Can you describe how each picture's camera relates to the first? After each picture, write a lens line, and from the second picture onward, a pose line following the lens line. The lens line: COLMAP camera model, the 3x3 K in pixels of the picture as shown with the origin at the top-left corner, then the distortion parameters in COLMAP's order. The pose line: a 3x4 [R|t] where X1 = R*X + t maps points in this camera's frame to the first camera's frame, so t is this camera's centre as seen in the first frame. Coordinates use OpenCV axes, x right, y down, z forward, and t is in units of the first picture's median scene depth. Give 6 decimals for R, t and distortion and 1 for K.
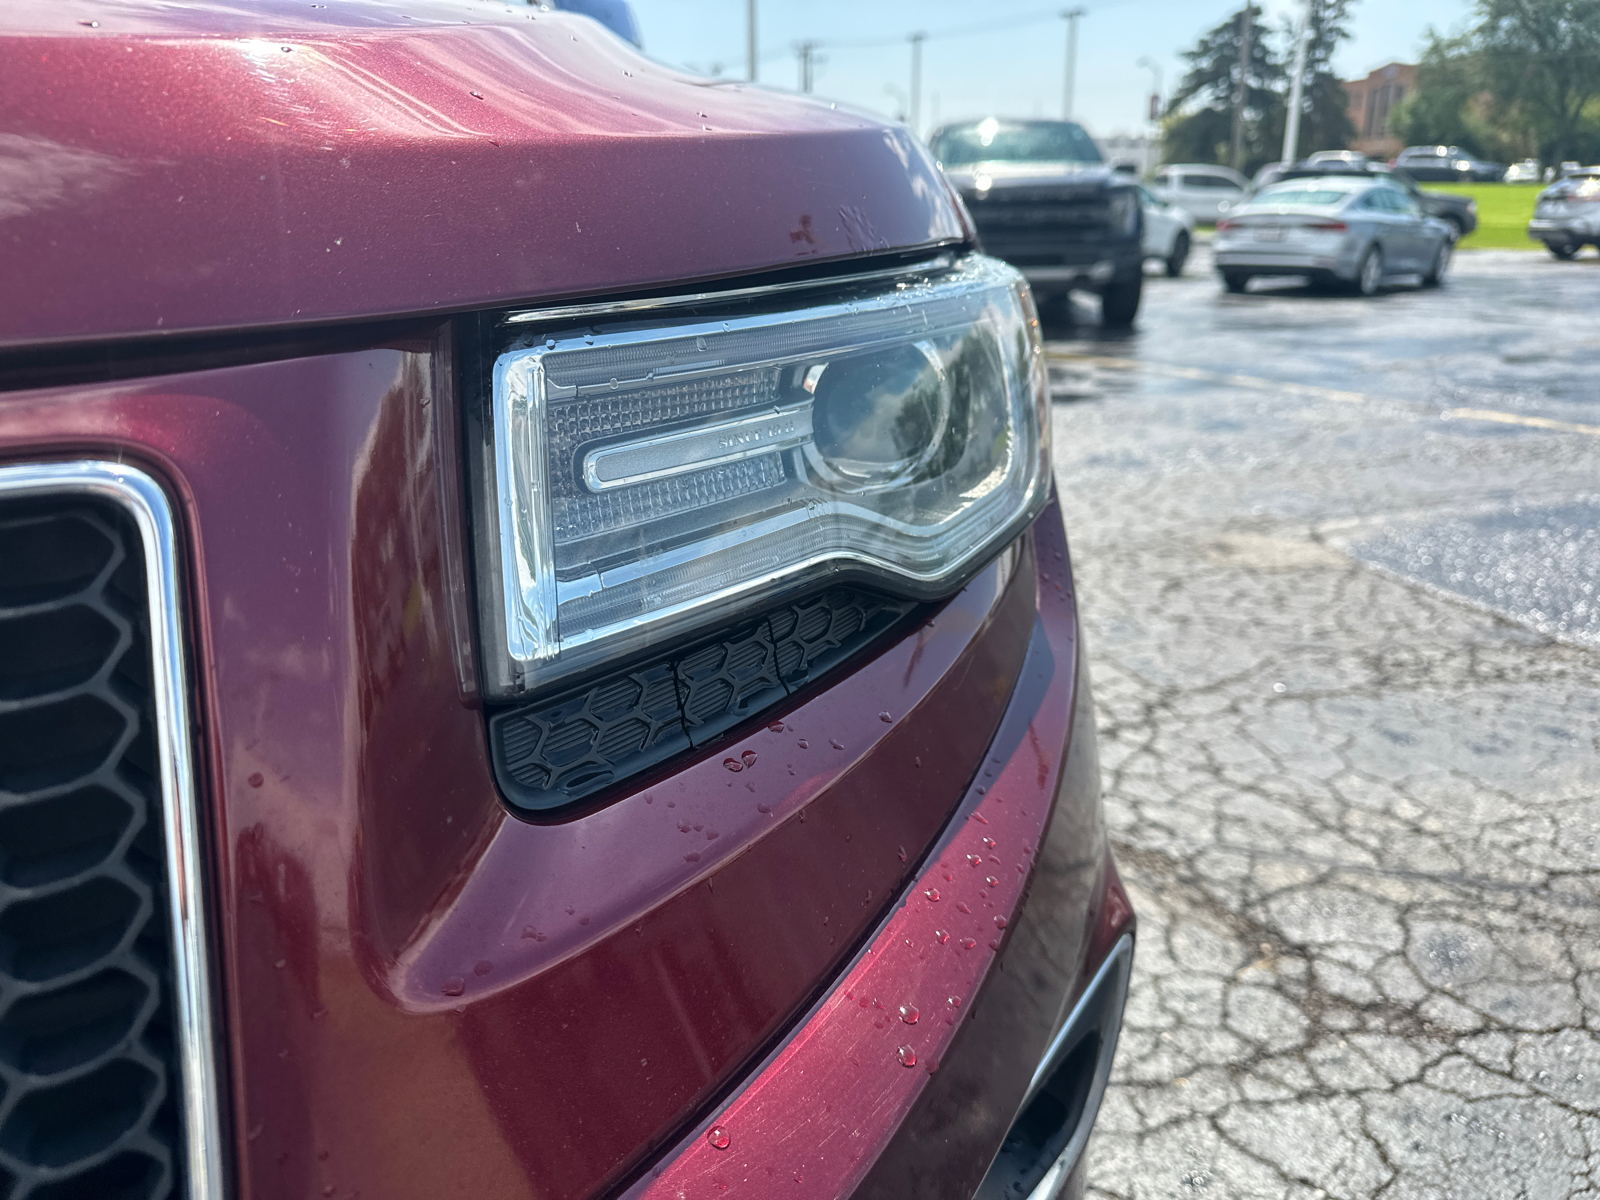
lens RADIAL K [[1139.3, 0, 824.0], [0, 1139.3, 583.1], [0, 0, 1]] dist [0.028614, -0.028782]
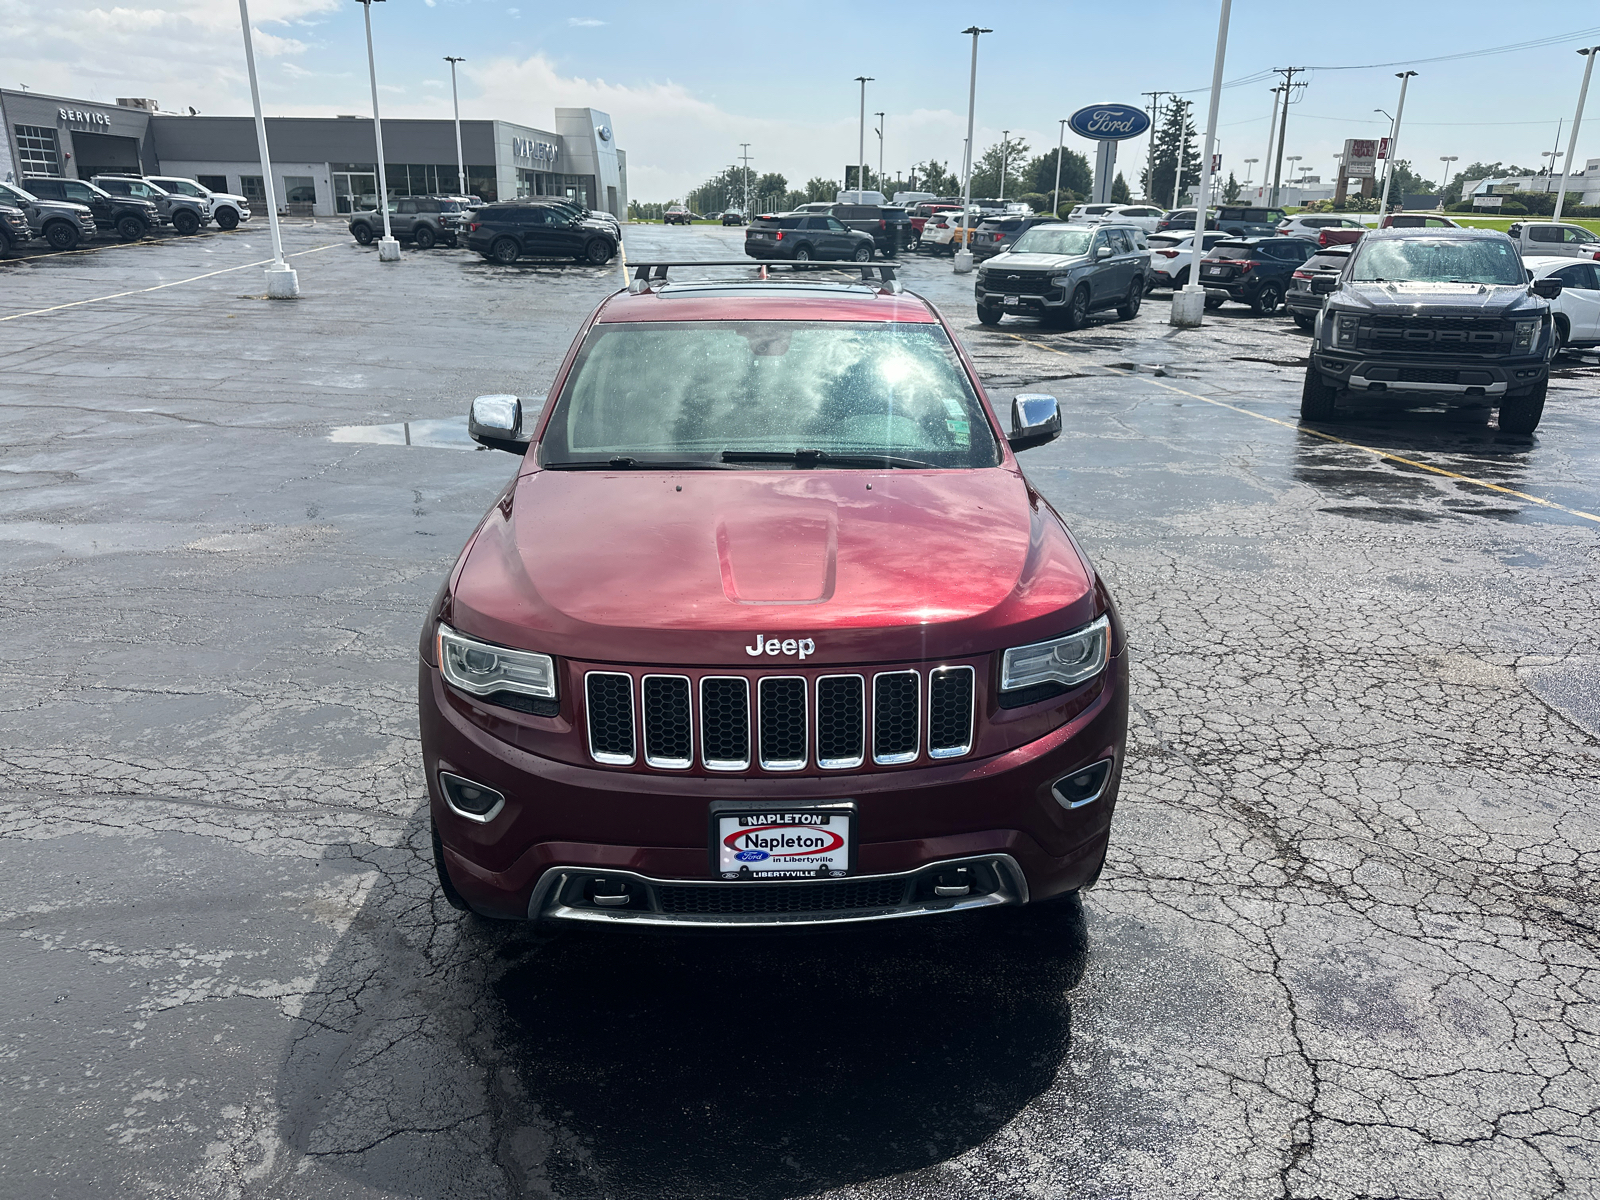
lens RADIAL K [[1139.3, 0, 813.5], [0, 1139.3, 637.7], [0, 0, 1]] dist [0.028614, -0.028782]
pose [[0.928909, 0.136682, -0.344159, 0.027914], [-0.122906, 0.990502, 0.061644, -0.014242], [0.349316, -0.014963, 0.936885, -0.161795]]
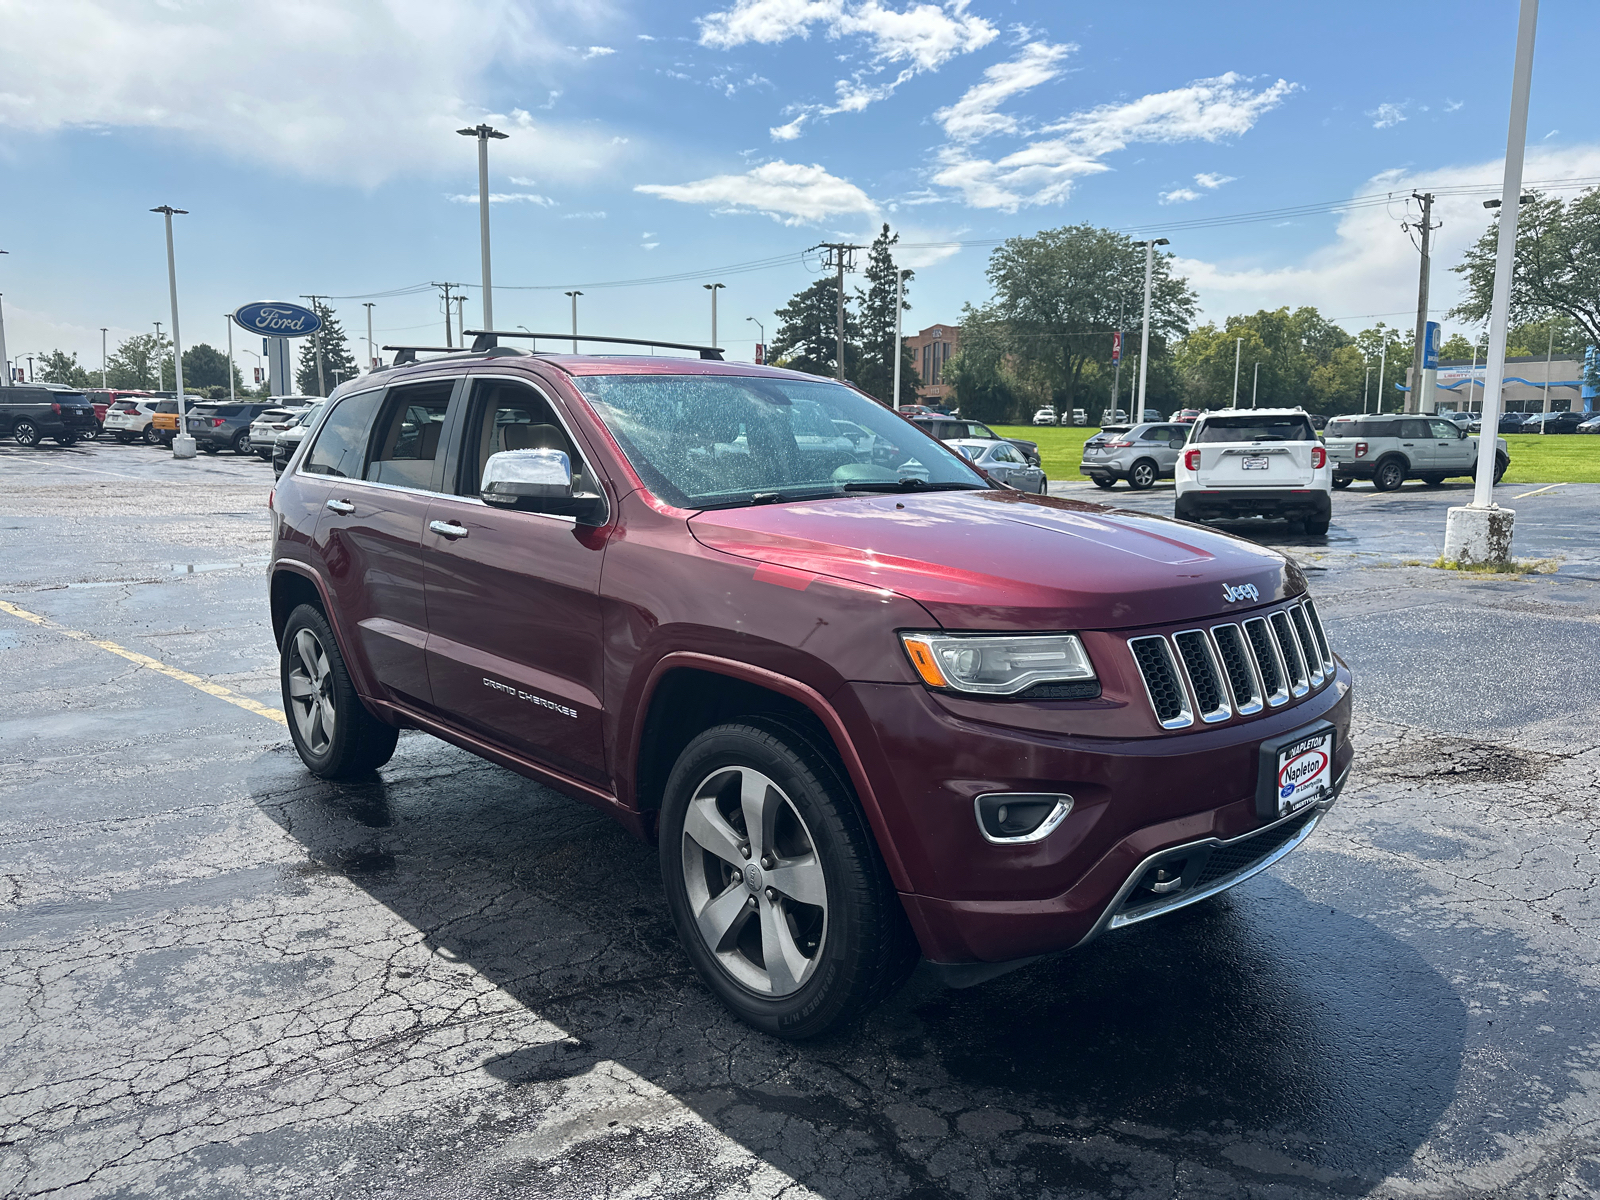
lens RADIAL K [[1139.3, 0, 794.3], [0, 1139.3, 630.3], [0, 0, 1]] dist [0.028614, -0.028782]
pose [[0.945977, -0.045793, 0.320982, -0.167682], [0.090348, 0.987995, -0.125315, 0.022143], [-0.311390, 0.147545, 0.938758, -0.148258]]
